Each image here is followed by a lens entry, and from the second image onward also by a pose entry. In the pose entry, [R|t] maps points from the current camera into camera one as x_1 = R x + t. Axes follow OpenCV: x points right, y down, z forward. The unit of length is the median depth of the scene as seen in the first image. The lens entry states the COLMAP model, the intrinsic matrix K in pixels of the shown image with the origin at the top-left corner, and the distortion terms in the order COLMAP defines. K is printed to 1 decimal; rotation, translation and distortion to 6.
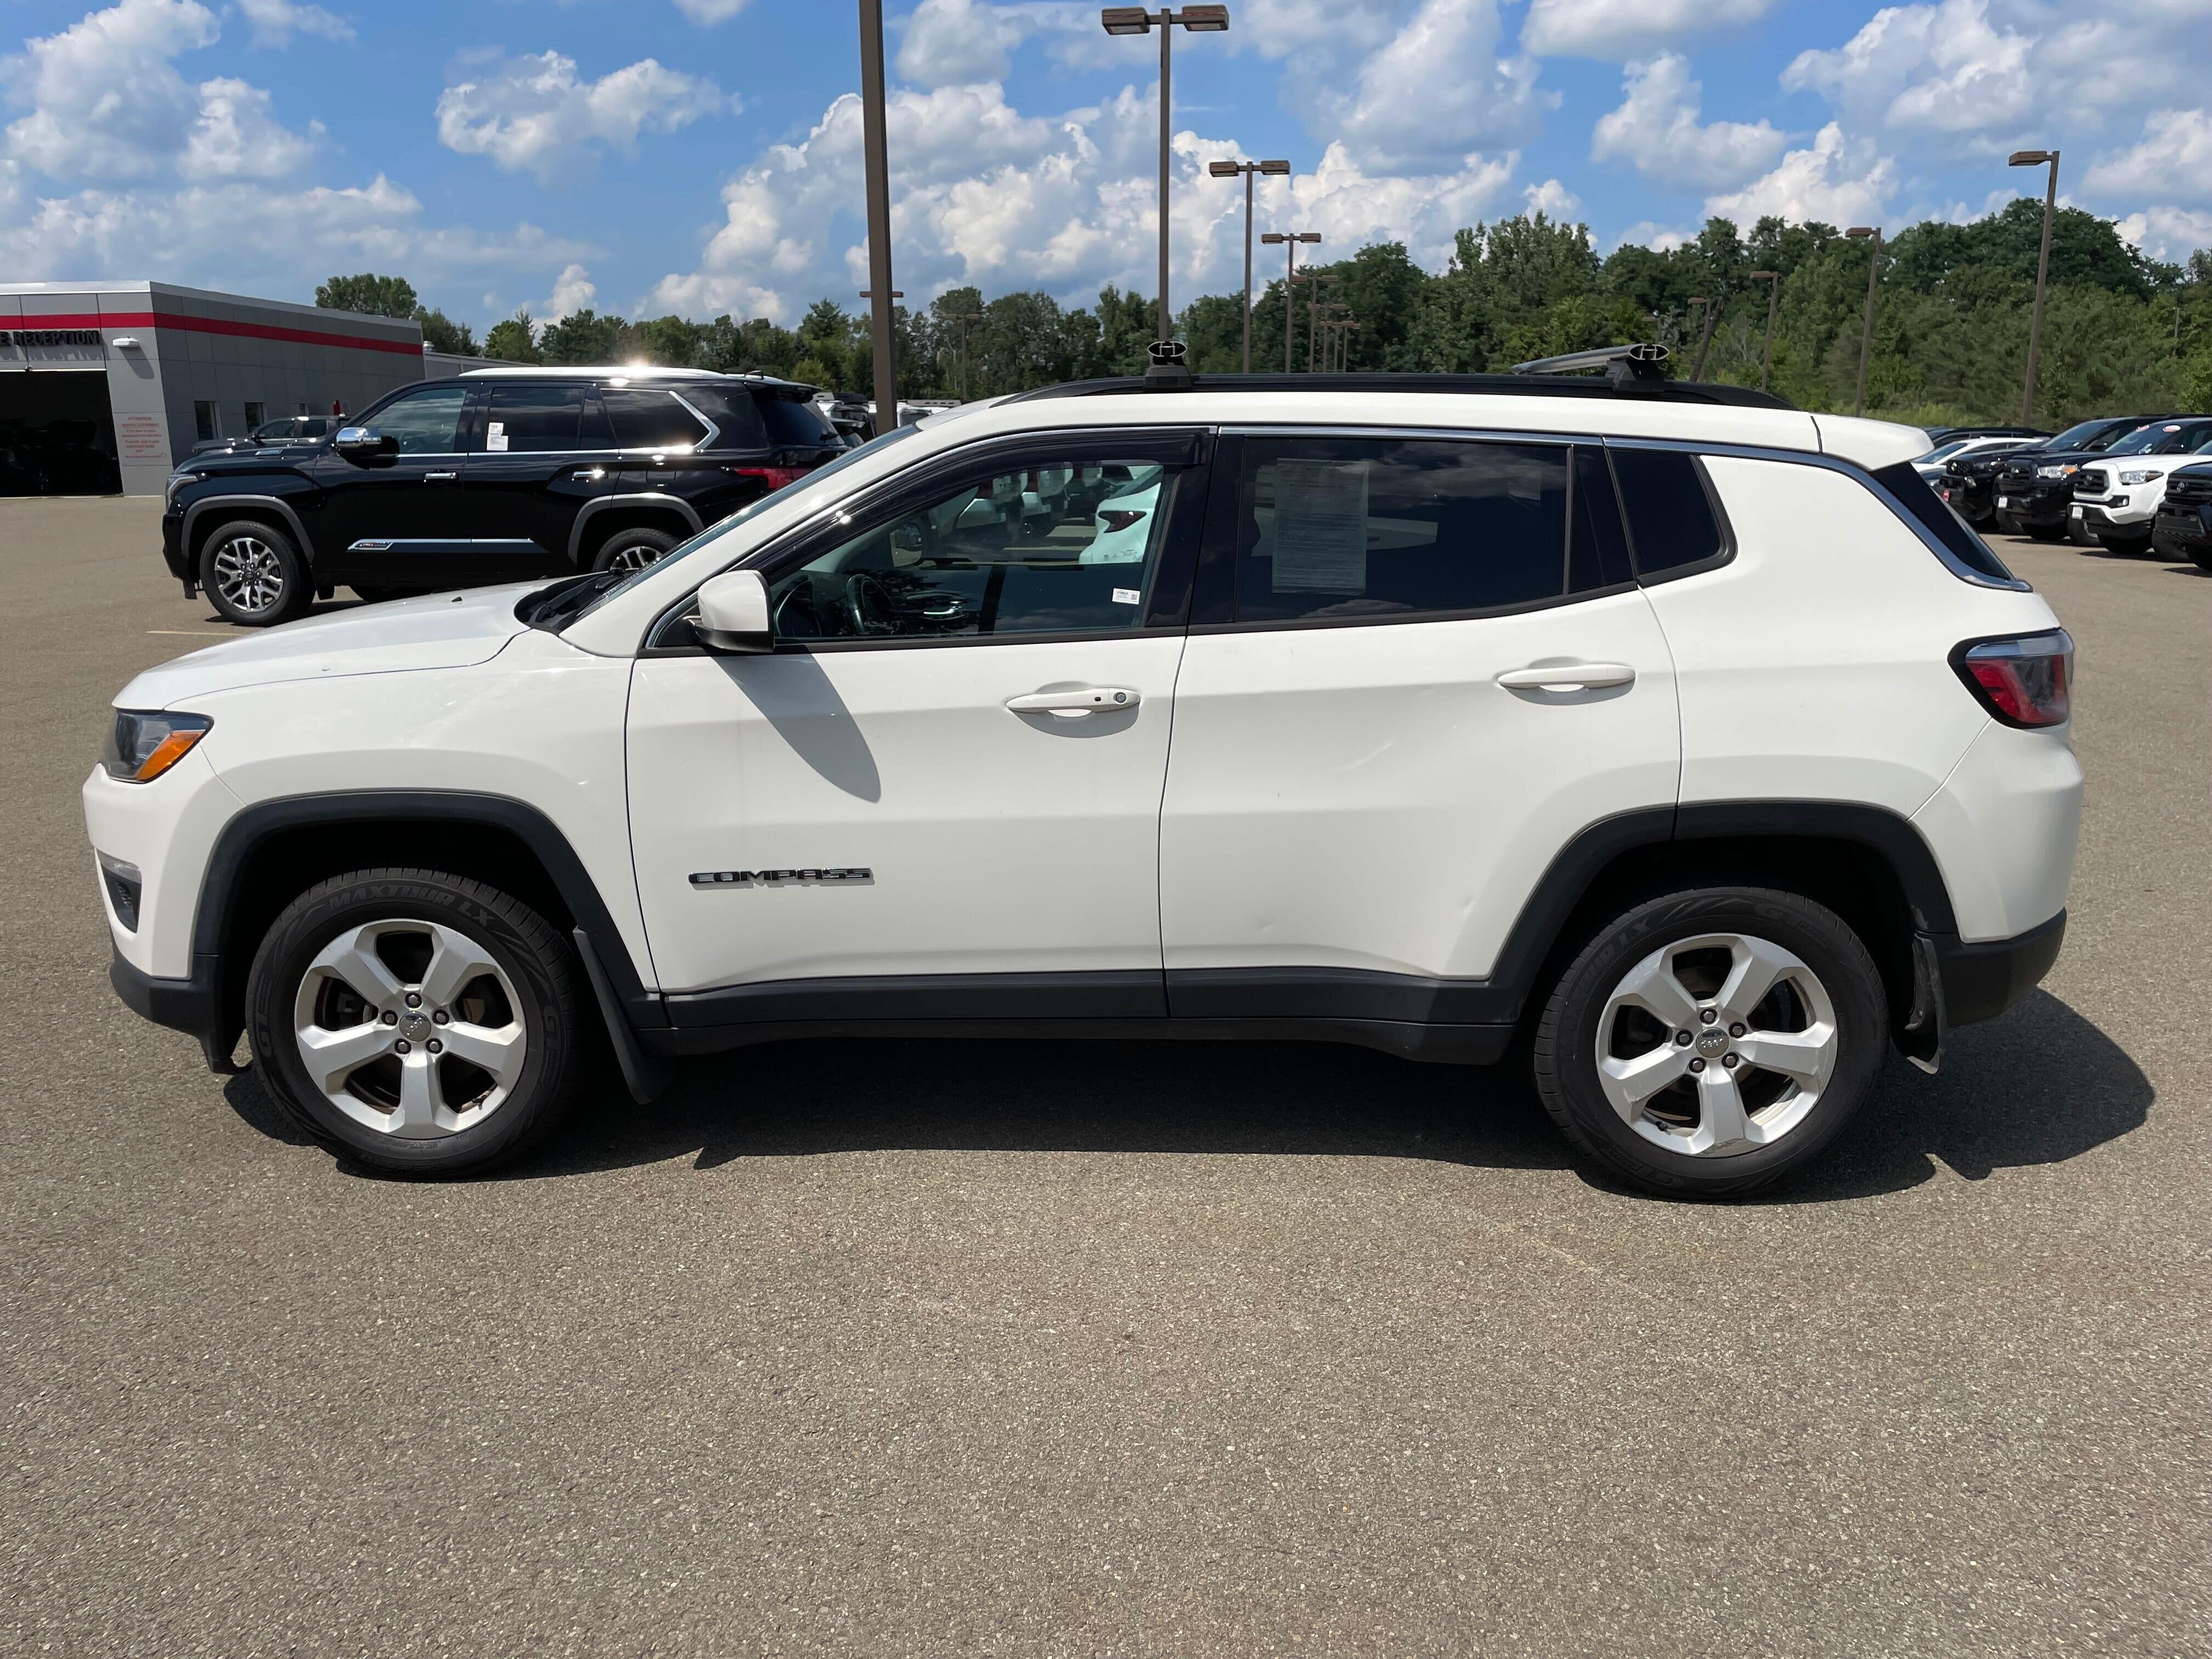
lens RADIAL K [[1682.0, 0, 1115.3], [0, 1682.0, 830.5], [0, 0, 1]] dist [0.089600, -0.118238]
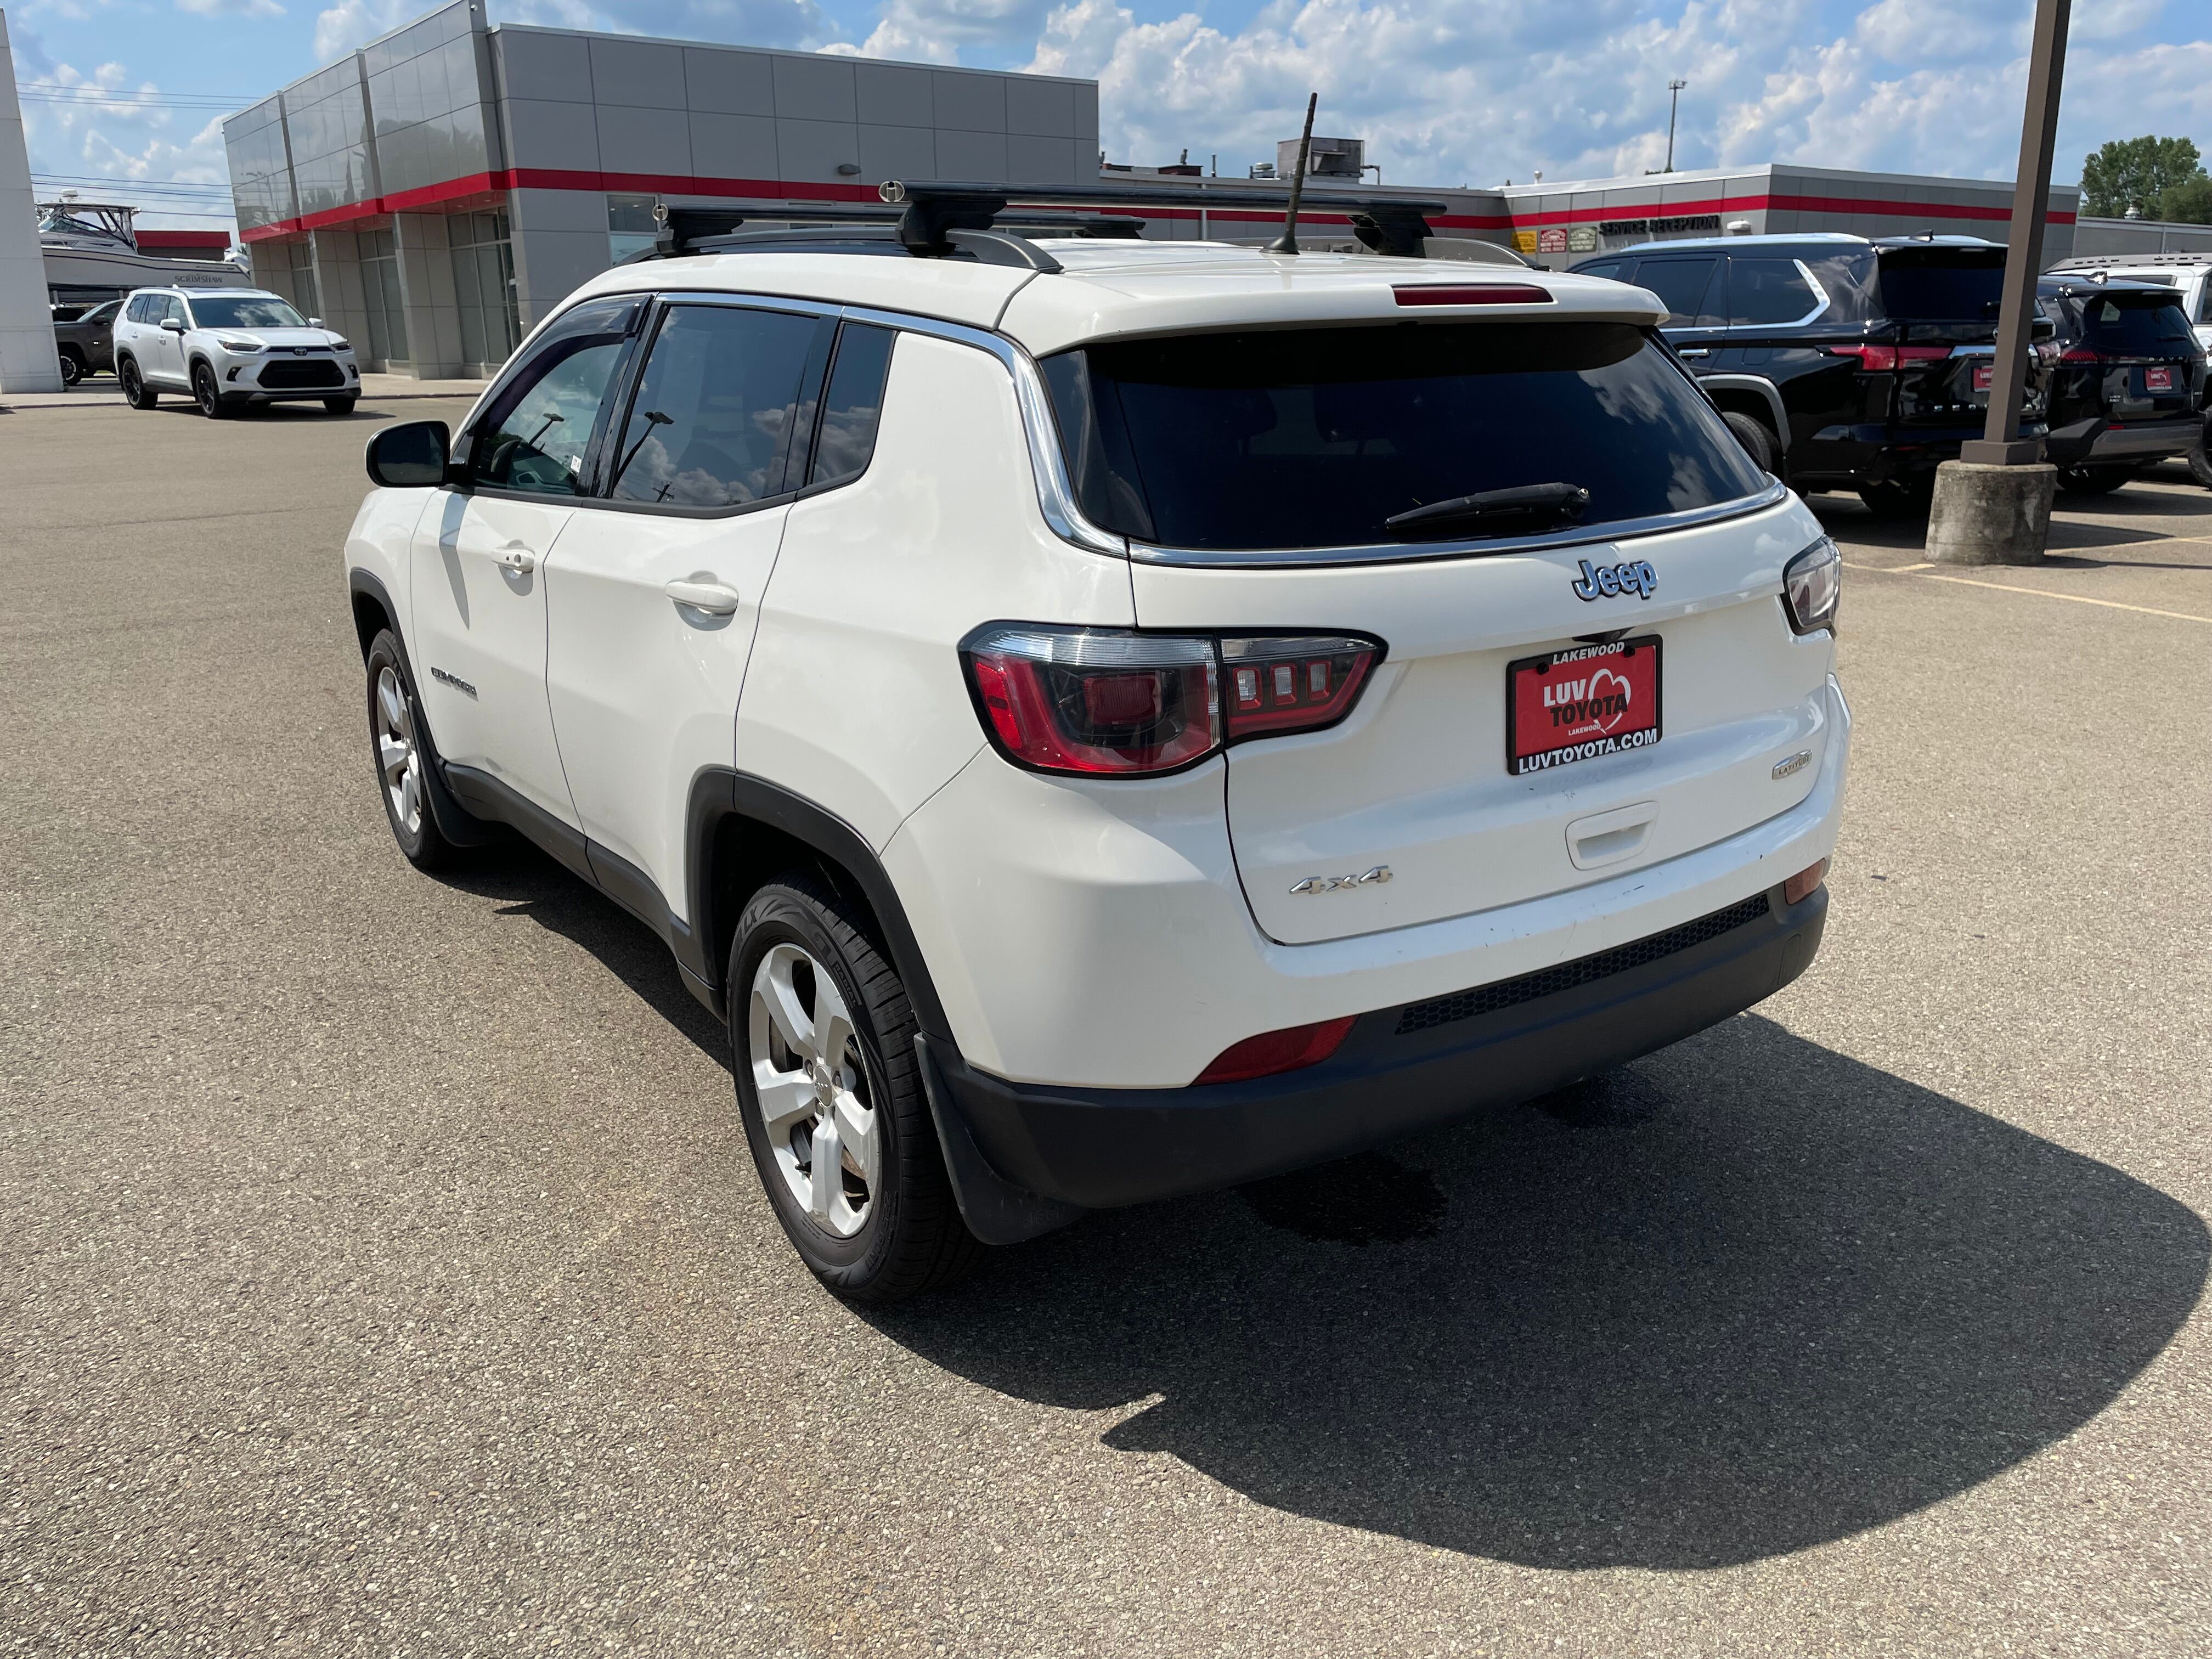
lens RADIAL K [[1681.4, 0, 1109.5], [0, 1681.4, 805.2], [0, 0, 1]] dist [0.088366, -0.118311]
pose [[0.597185, 0.220458, -0.771212, 0.946401], [-0.180469, 0.973764, 0.138614, -0.126829], [0.781537, 0.056402, 0.621304, 0.570823]]
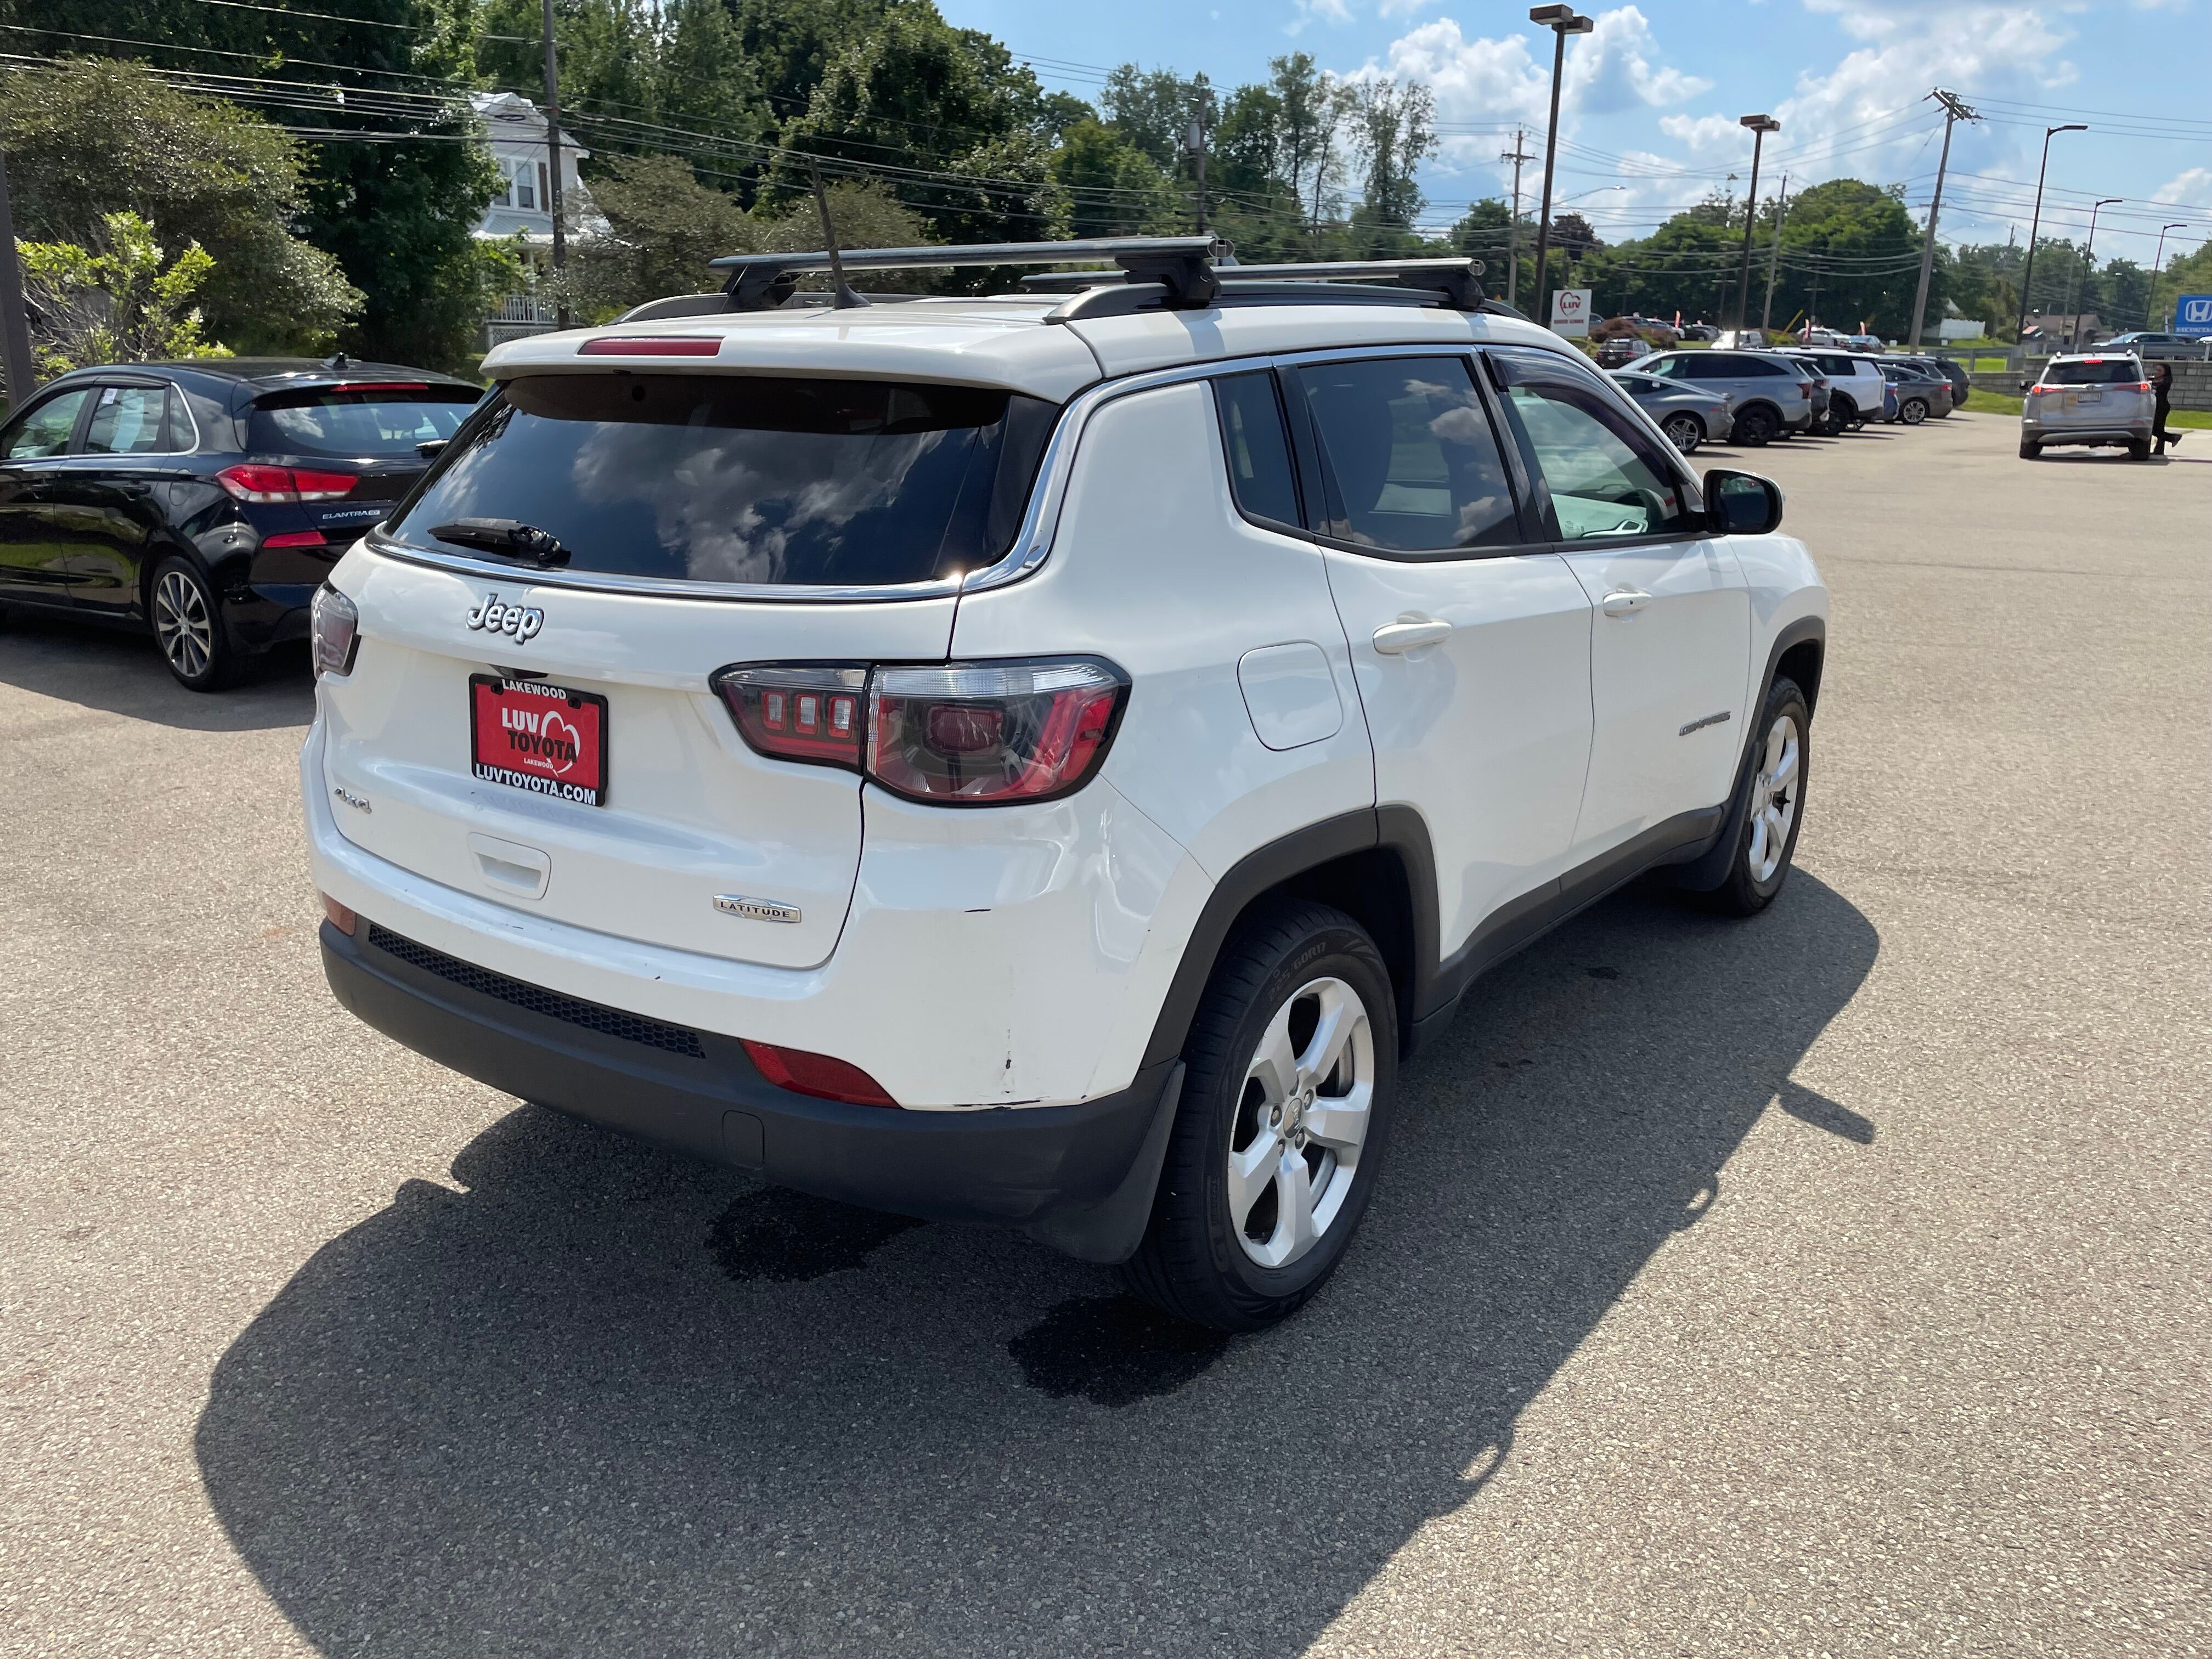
lens RADIAL K [[1681.4, 0, 1109.5], [0, 1681.4, 805.2], [0, 0, 1]] dist [0.088366, -0.118311]
pose [[-0.565748, 0.203619, -0.799042, 0.959525], [-0.204664, 0.904033, 0.375283, -0.382419], [0.798775, 0.375851, -0.469782, 1.622788]]
